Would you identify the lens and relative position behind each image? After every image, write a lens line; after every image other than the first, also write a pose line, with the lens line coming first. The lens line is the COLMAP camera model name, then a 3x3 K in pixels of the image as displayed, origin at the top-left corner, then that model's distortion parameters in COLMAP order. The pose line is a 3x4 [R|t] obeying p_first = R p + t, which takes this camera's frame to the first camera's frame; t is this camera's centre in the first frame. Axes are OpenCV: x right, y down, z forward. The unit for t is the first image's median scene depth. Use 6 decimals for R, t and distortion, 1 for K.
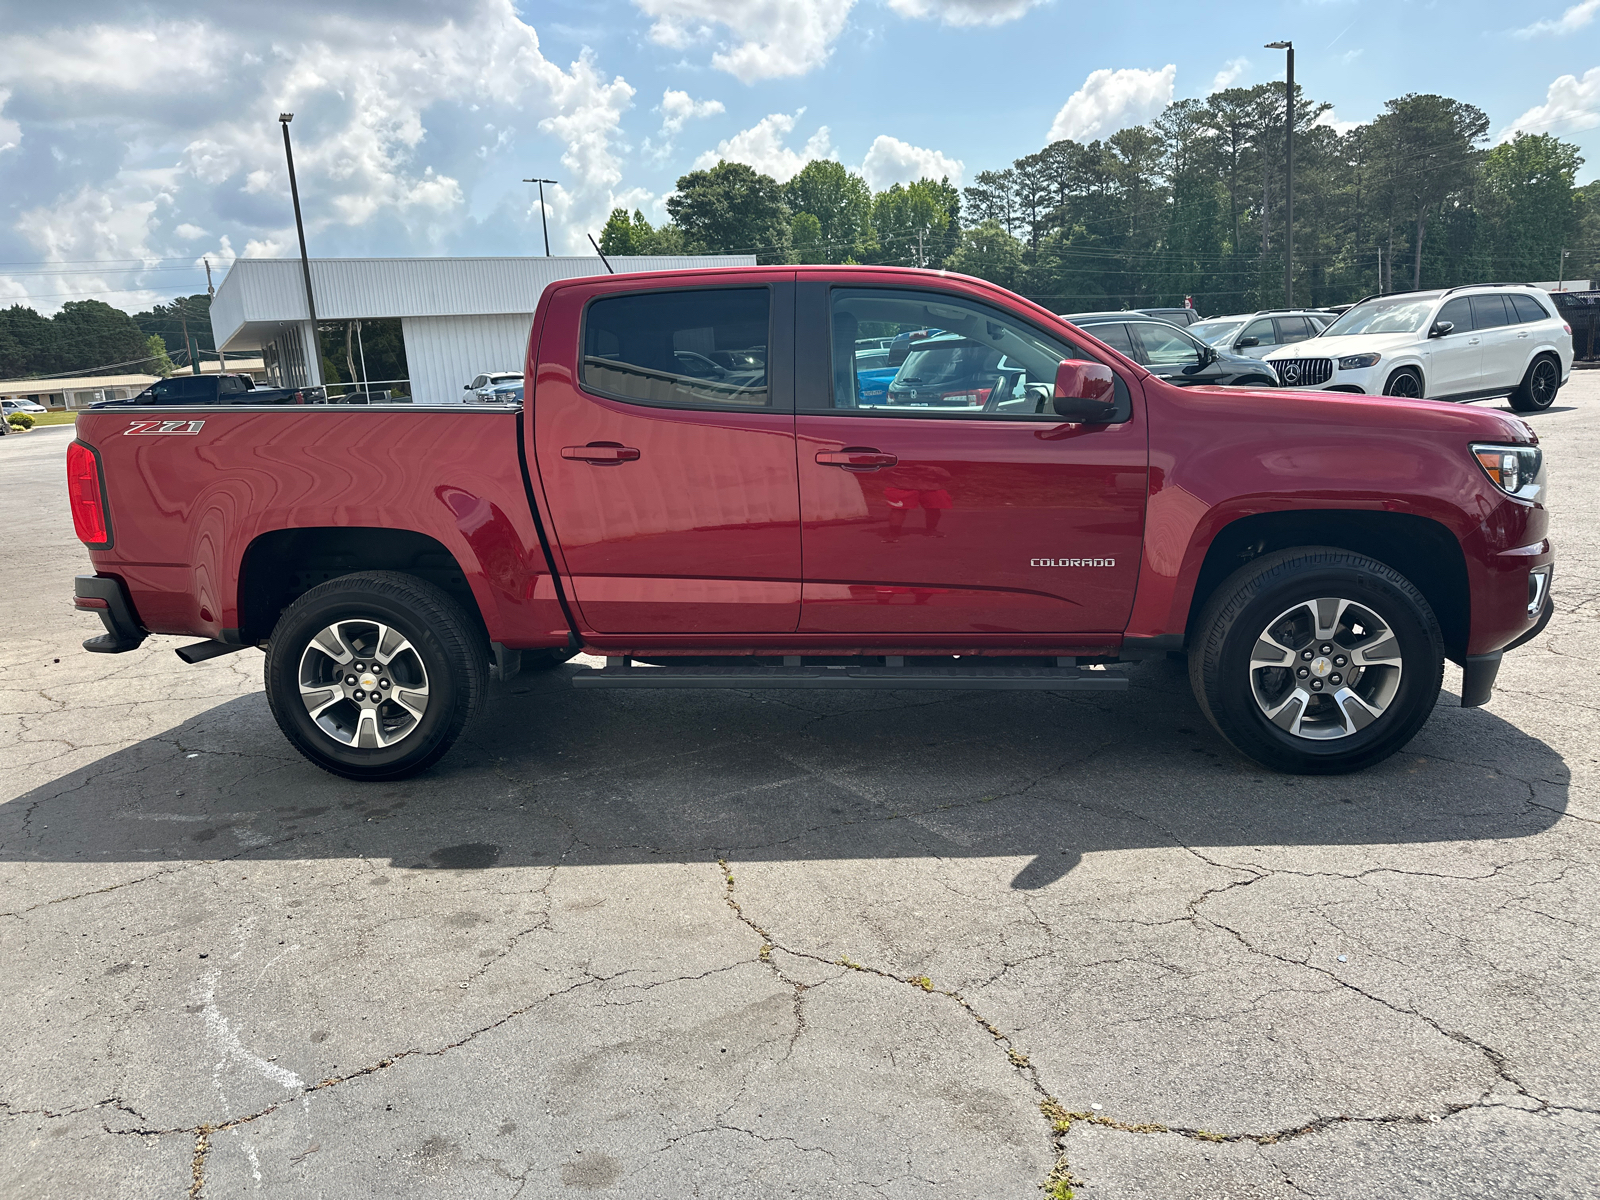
lens RADIAL K [[1191.2, 0, 800.0], [0, 1191.2, 600.0], [0, 0, 1]] dist [0.000128, 0.002409]
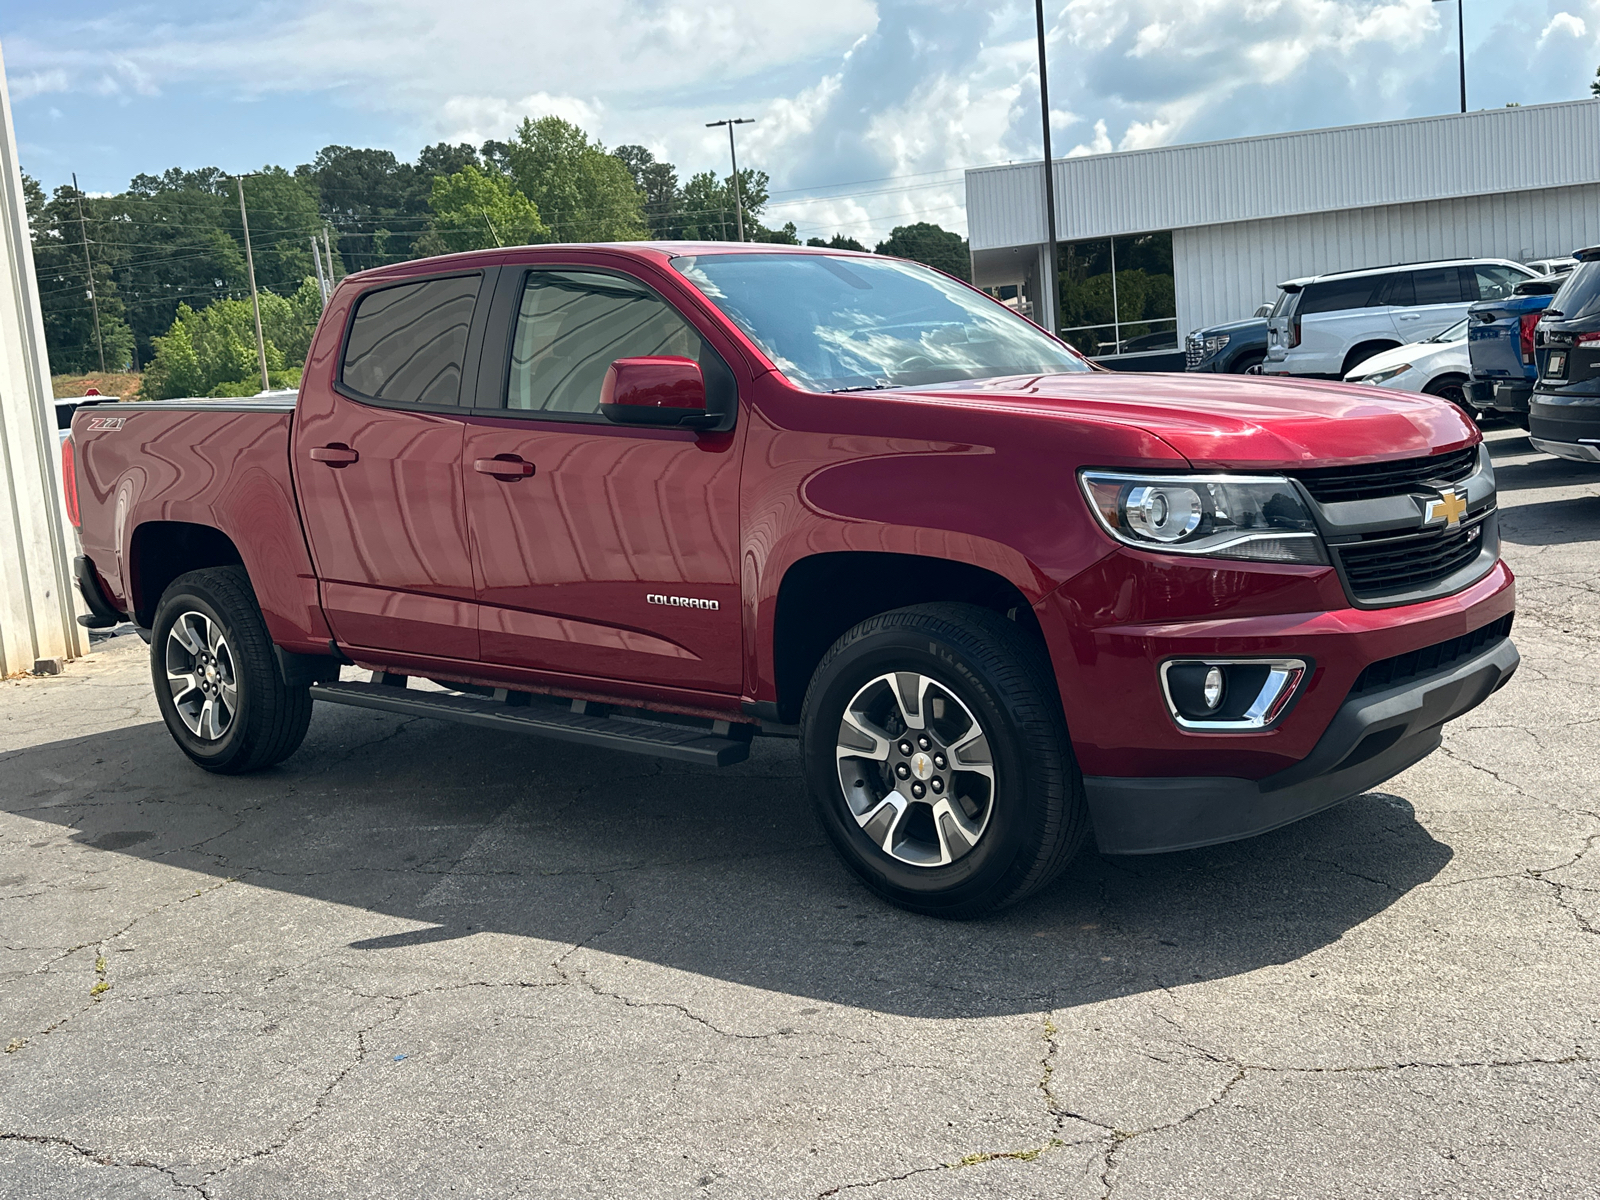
lens RADIAL K [[1800.9, 0, 800.0], [0, 1800.9, 600.0], [0, 0, 1]] dist [0.198158, -0.487494]
pose [[0.786779, 0.065852, -0.613712, 0.088467], [-0.077404, 0.996970, 0.007744, -0.004077], [0.612362, 0.041411, 0.789492, 0.006061]]
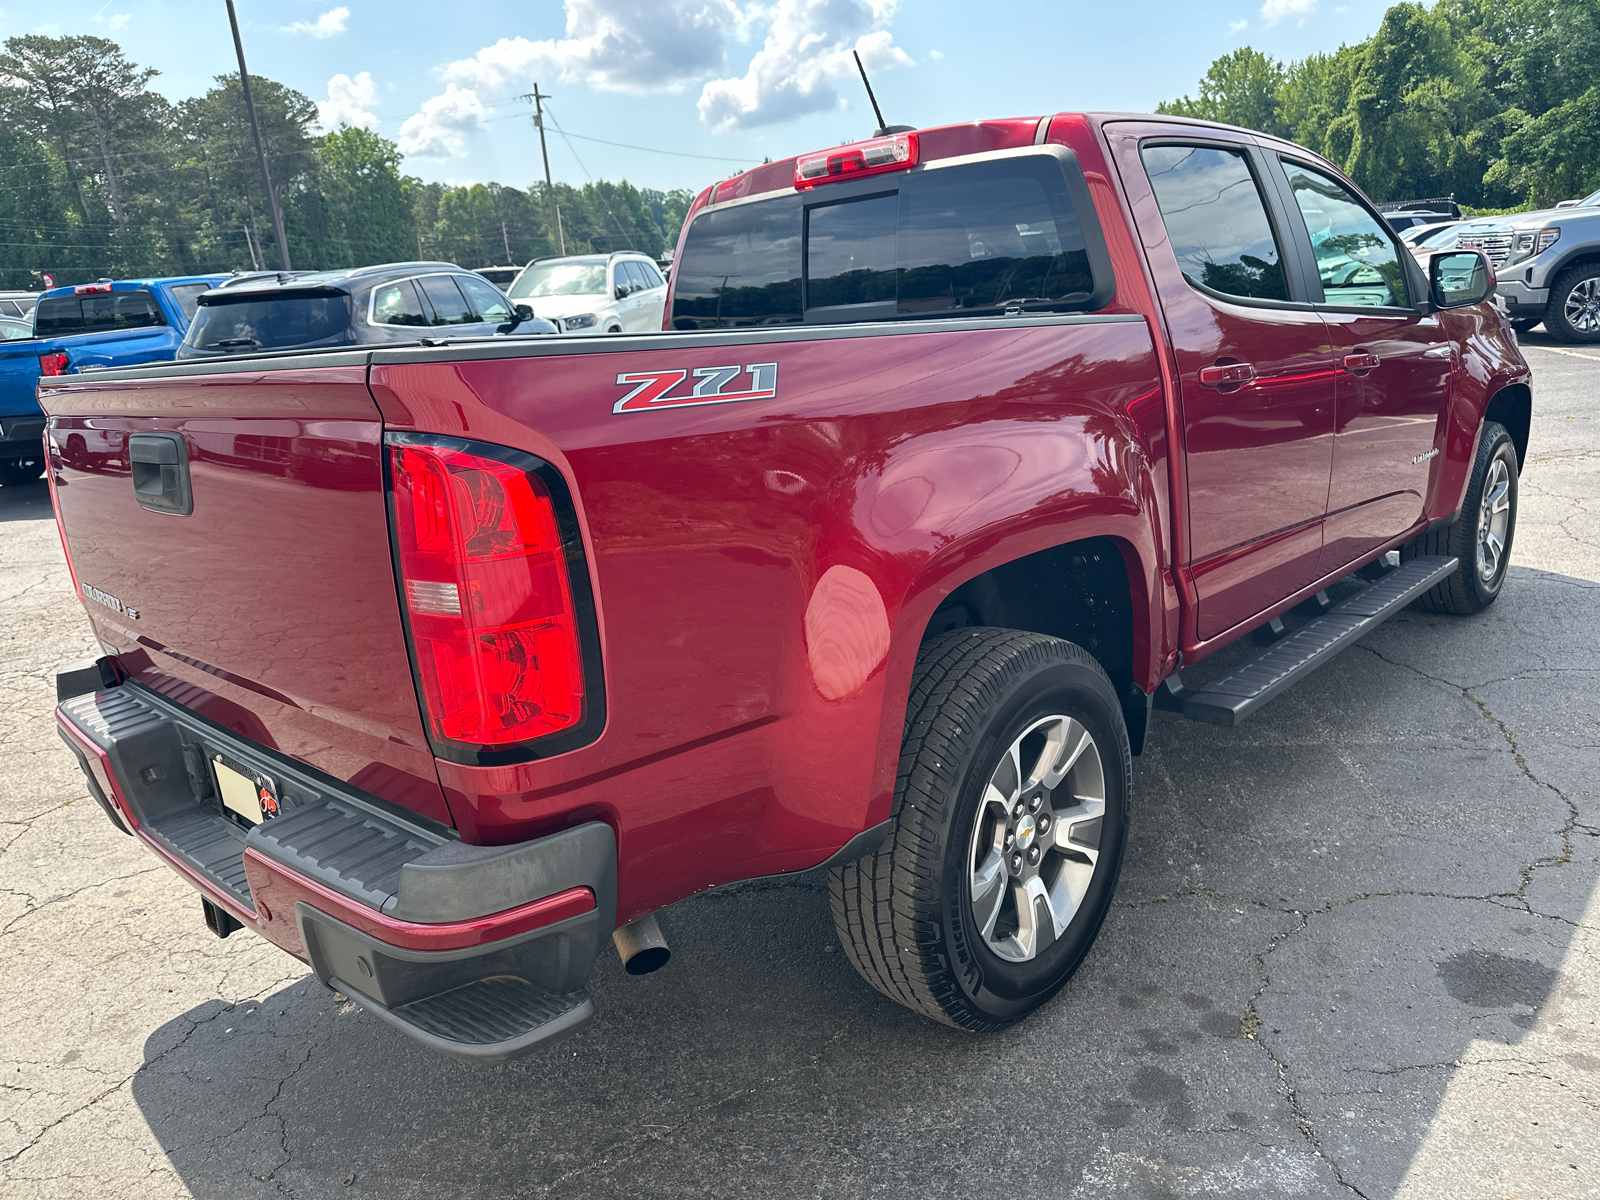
lens RADIAL K [[1191.2, 0, 800.0], [0, 1191.2, 600.0], [0, 0, 1]] dist [0.000128, 0.002409]
pose [[0.615732, -0.191769, 0.764264, -0.073024], [0.181744, 0.978343, 0.099063, -0.009566], [-0.766709, 0.077904, 0.637250, 0.064373]]
